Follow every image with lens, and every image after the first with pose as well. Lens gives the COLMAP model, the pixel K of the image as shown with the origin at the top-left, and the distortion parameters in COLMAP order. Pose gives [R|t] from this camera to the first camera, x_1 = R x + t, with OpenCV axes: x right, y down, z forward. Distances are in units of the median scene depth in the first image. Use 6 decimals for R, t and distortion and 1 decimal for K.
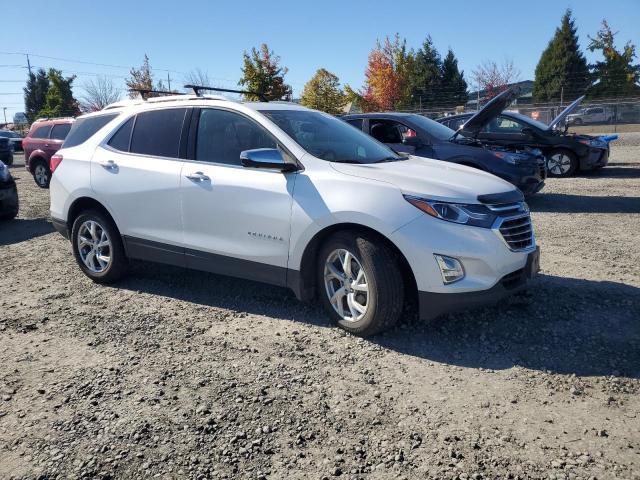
lens RADIAL K [[454.8, 0, 320.0], [0, 454.8, 240.0], [0, 0, 1]] dist [-0.003695, -0.001483]
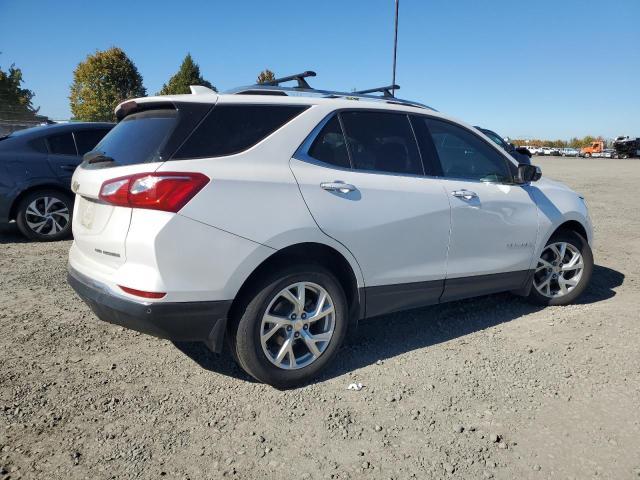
lens RADIAL K [[498.9, 0, 320.0], [0, 498.9, 240.0], [0, 0, 1]] dist [0.000479, -0.008814]
pose [[0.420527, -0.119865, 0.899327, -1.094902], [0.182712, 0.982115, 0.045462, -0.125016], [-0.888692, 0.145200, 0.434906, 0.714475]]
